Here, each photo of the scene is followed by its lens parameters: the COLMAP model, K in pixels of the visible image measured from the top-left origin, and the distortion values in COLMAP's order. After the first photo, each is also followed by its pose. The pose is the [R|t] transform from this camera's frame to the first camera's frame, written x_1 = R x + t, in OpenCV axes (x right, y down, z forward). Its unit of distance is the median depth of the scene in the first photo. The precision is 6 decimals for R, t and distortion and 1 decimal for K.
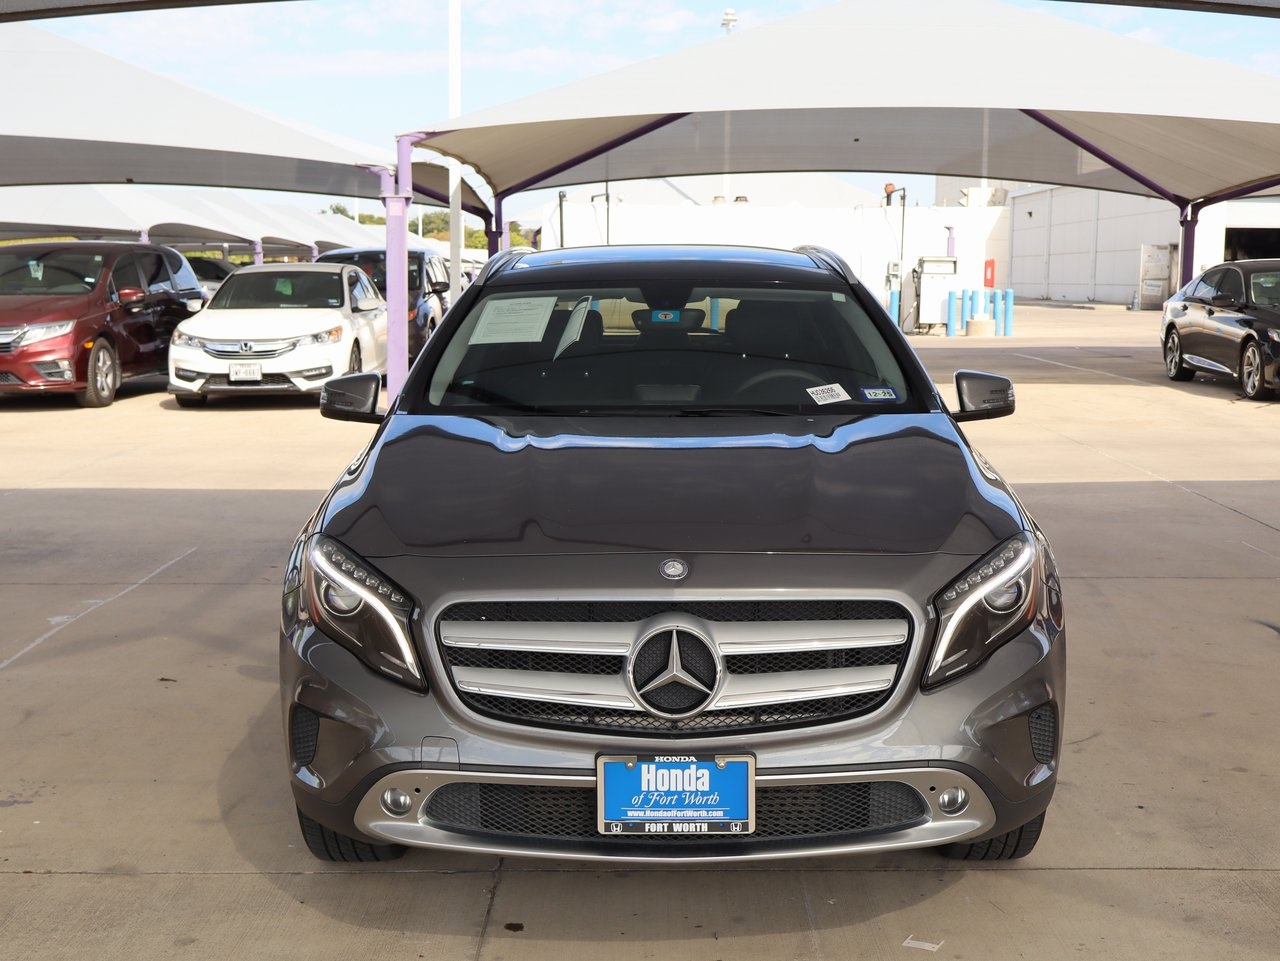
lens RADIAL K [[1721.8, 0, 635.0], [0, 1721.8, 483.2], [0, 0, 1]] dist [0.006123, 0.000000]
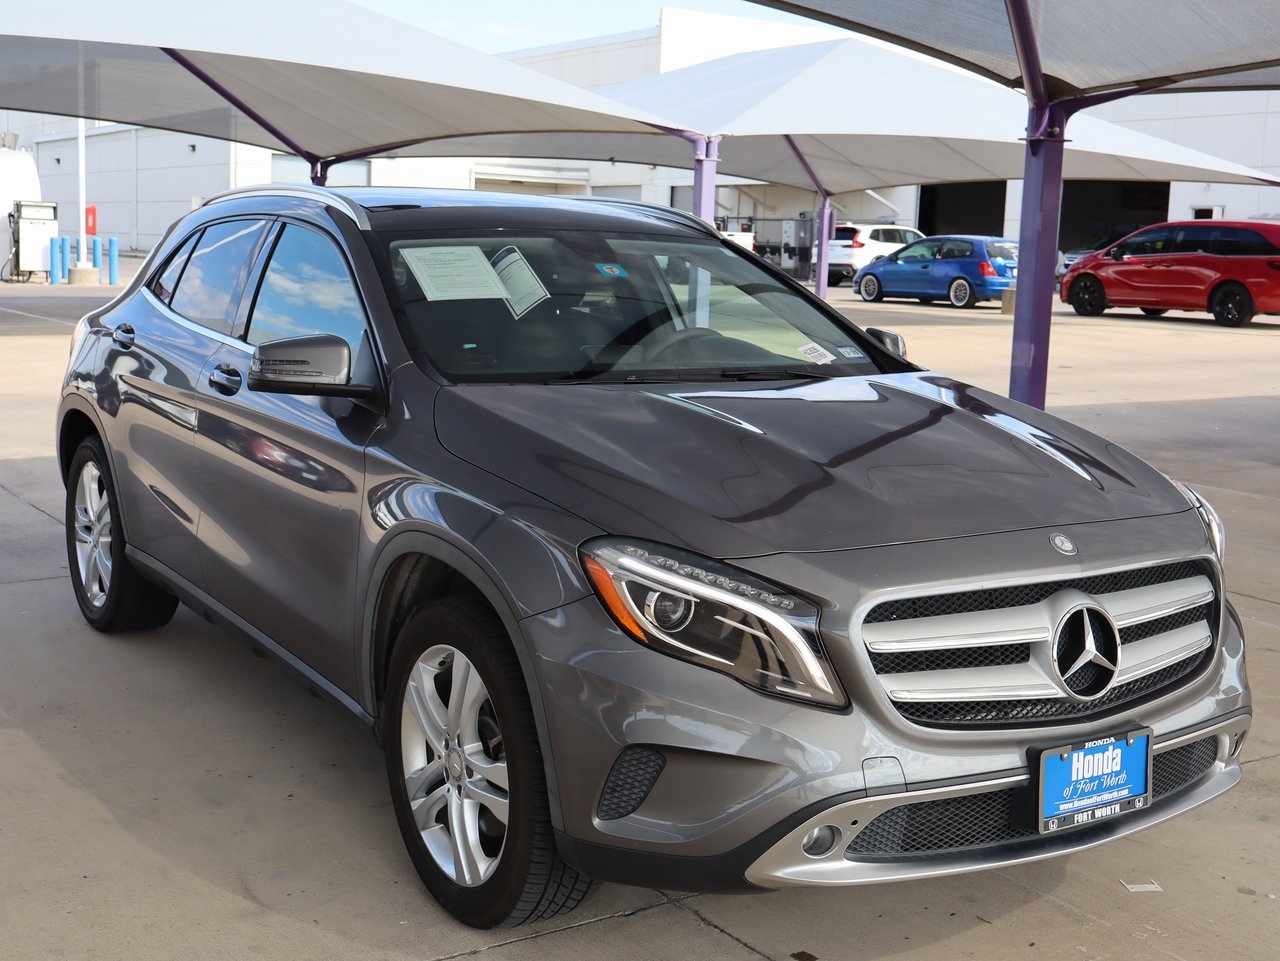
lens RADIAL K [[1655.7, 0, 643.3], [0, 1655.7, 481.4], [0, 0, 1]] dist [-0.015555, 0.000000]
pose [[0.817234, -0.054738, 0.573701, -0.693236], [0.035782, 0.998378, 0.044286, -0.033620], [-0.575194, -0.015664, 0.817867, 0.394597]]
